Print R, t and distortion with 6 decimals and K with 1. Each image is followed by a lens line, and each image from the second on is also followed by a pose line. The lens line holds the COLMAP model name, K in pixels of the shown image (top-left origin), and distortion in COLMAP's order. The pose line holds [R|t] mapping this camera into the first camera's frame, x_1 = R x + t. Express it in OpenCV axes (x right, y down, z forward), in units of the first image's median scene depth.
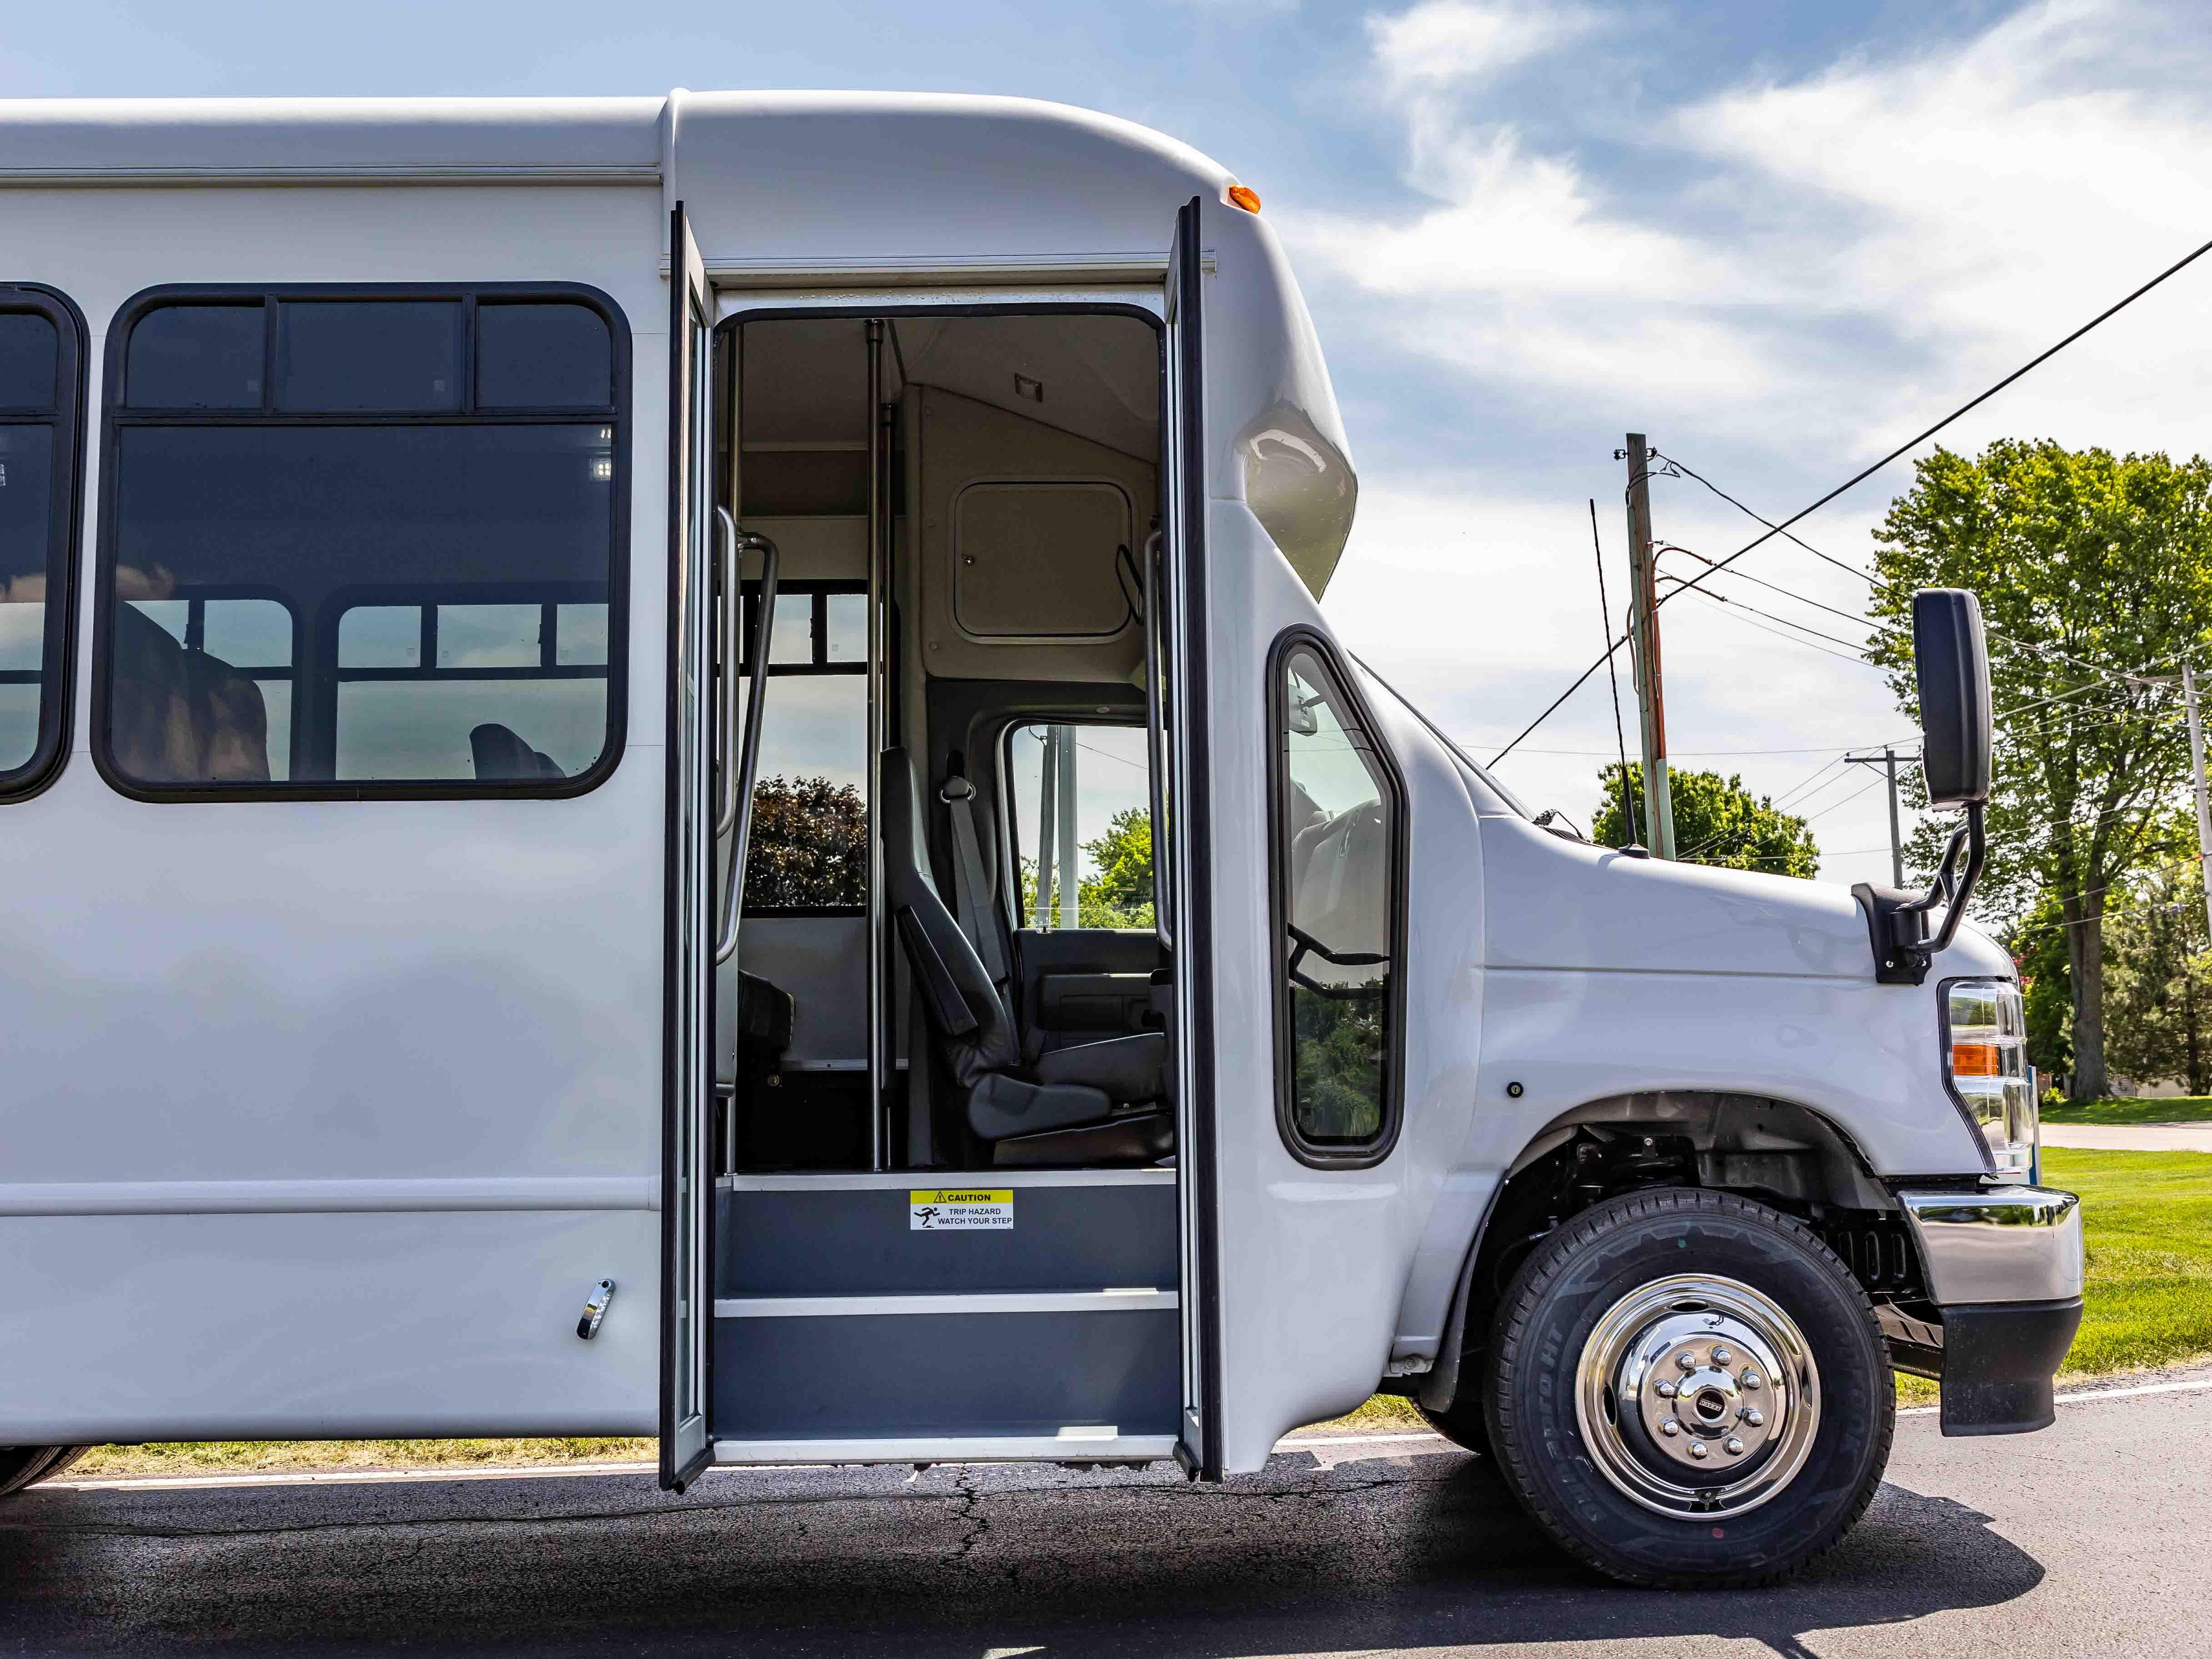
lens RADIAL K [[4557.5, 0, 1106.2], [0, 4557.5, 697.6], [0, 0, 1]] dist [-0.181806, 3.536152]
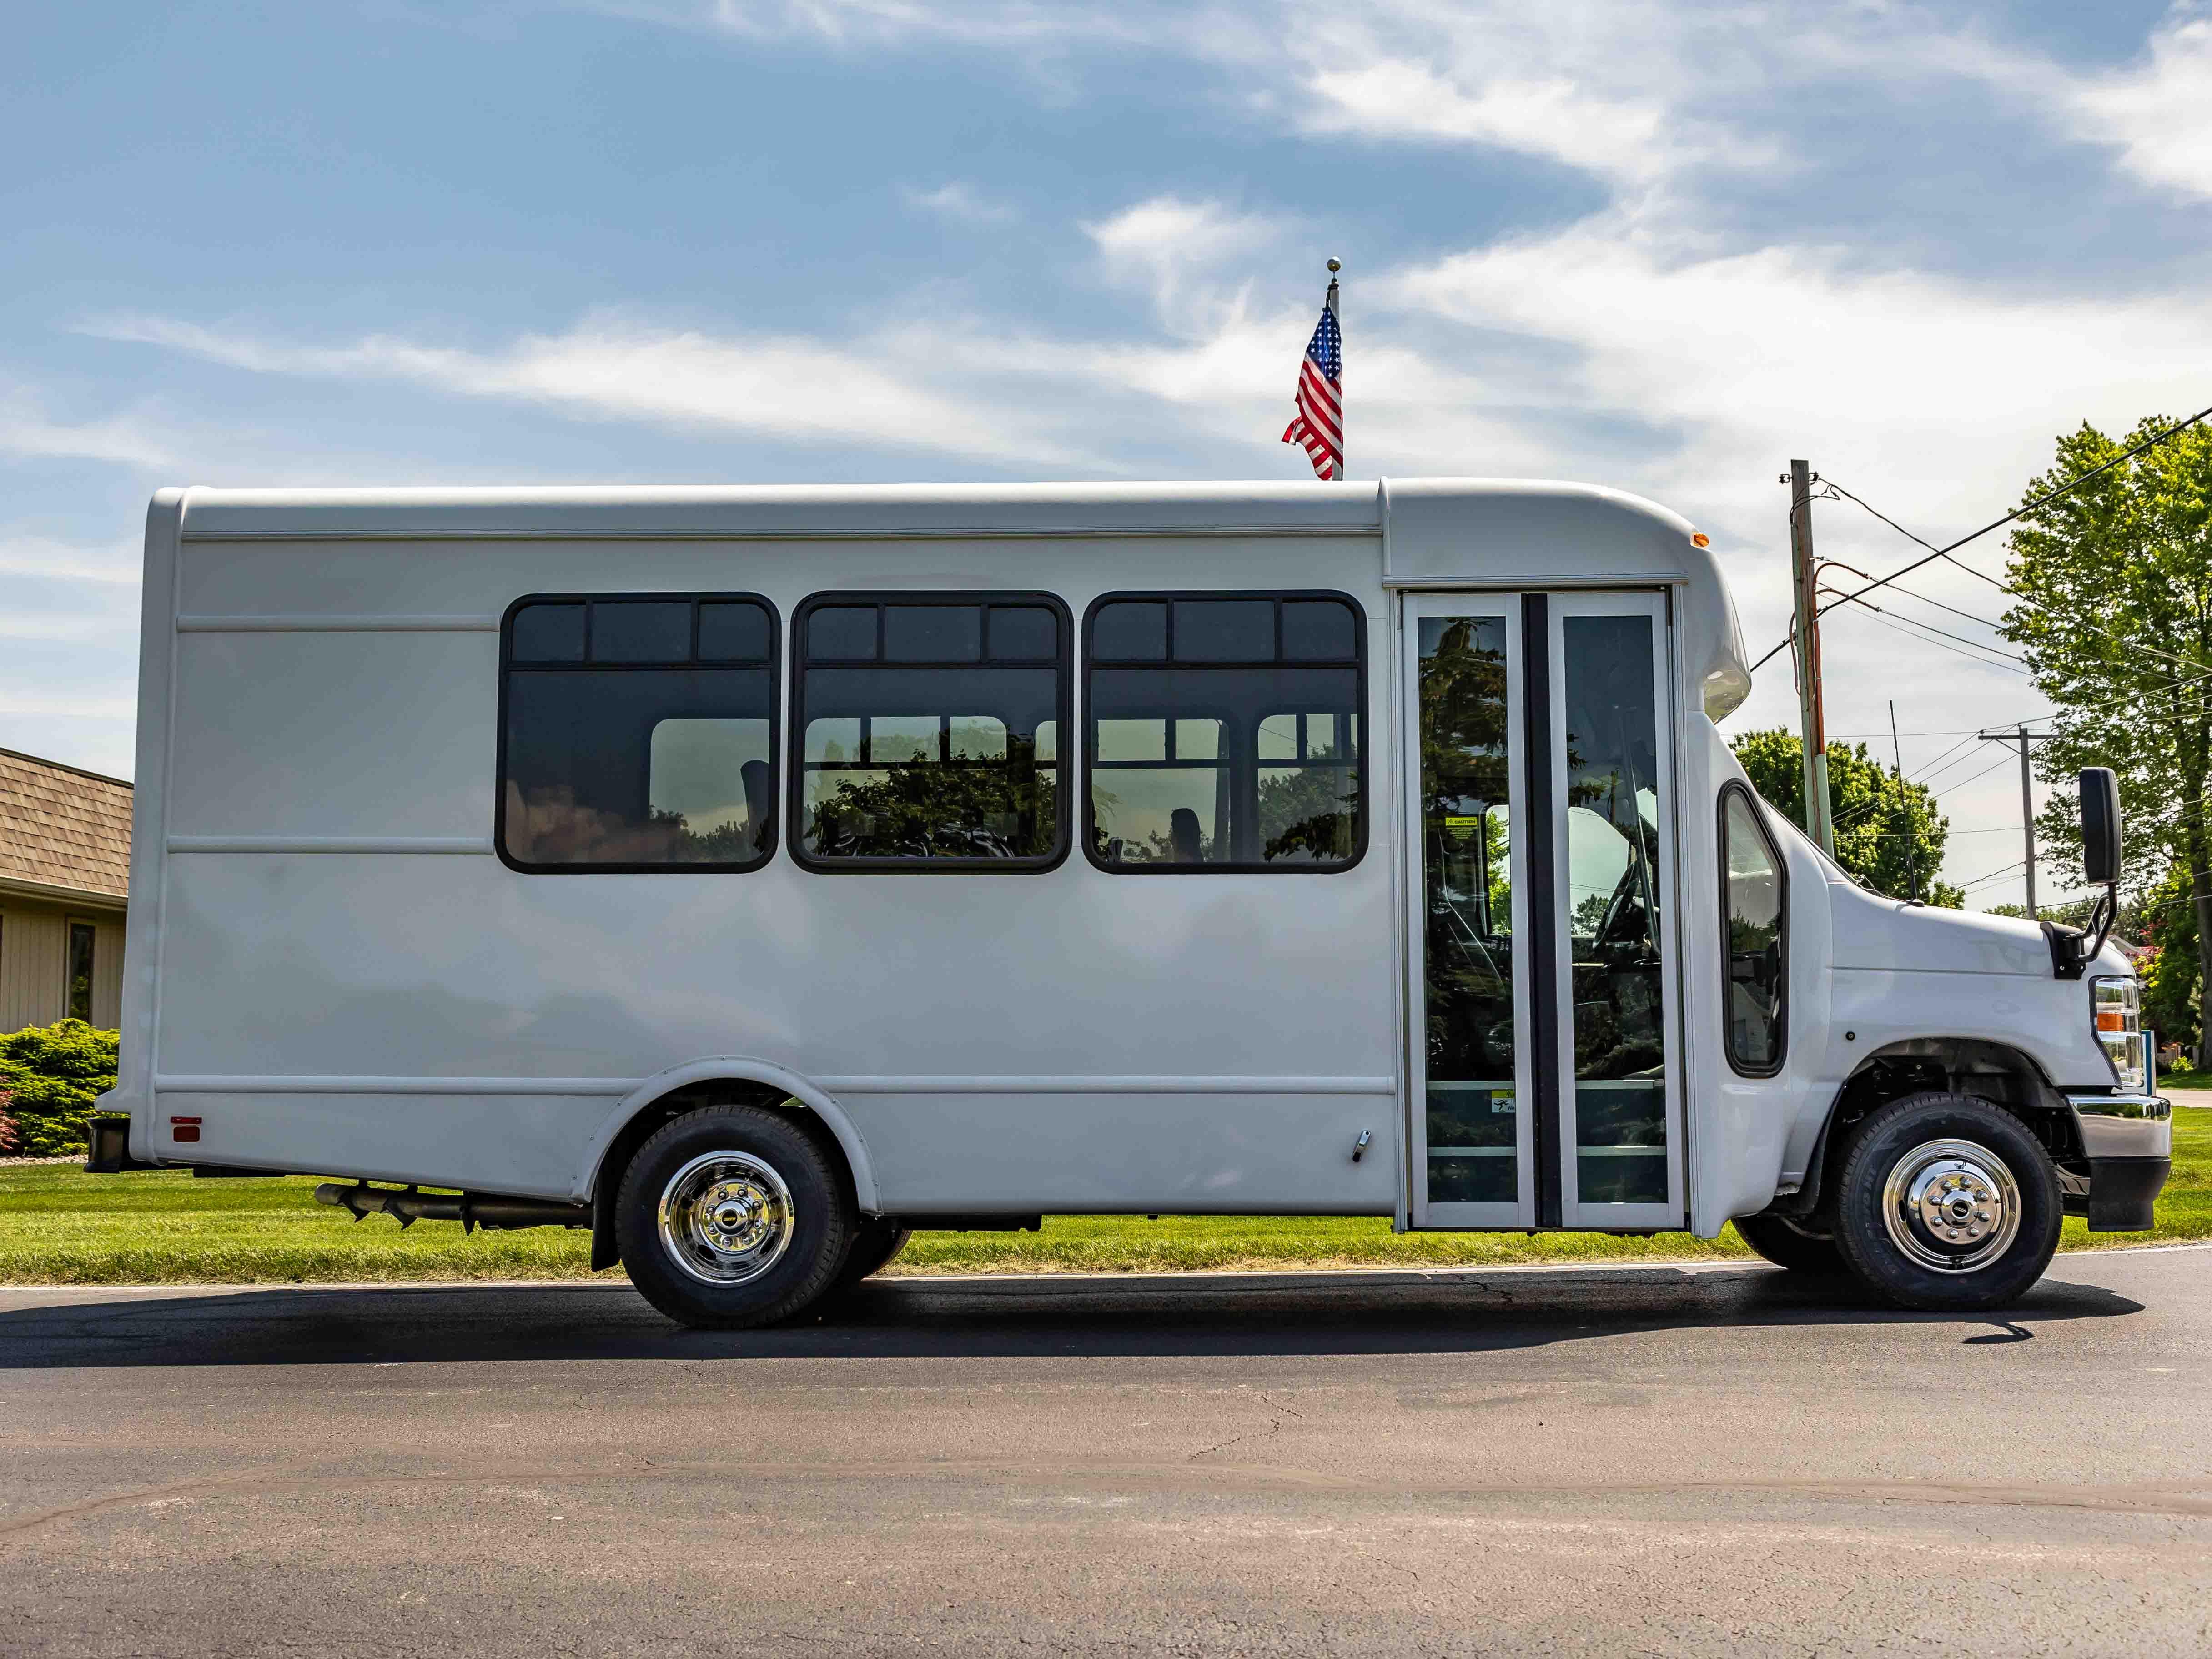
lens RADIAL K [[4639.8, 0, 1106.0], [0, 4639.8, 829.5], [0, 0, 1]] dist [0.205396, 0.229108]
pose [[0.999749, 0.005876, -0.021604, -0.151090], [-0.005046, 0.999254, 0.038297, -0.059356], [0.021813, -0.038178, 0.999033, -0.778311]]
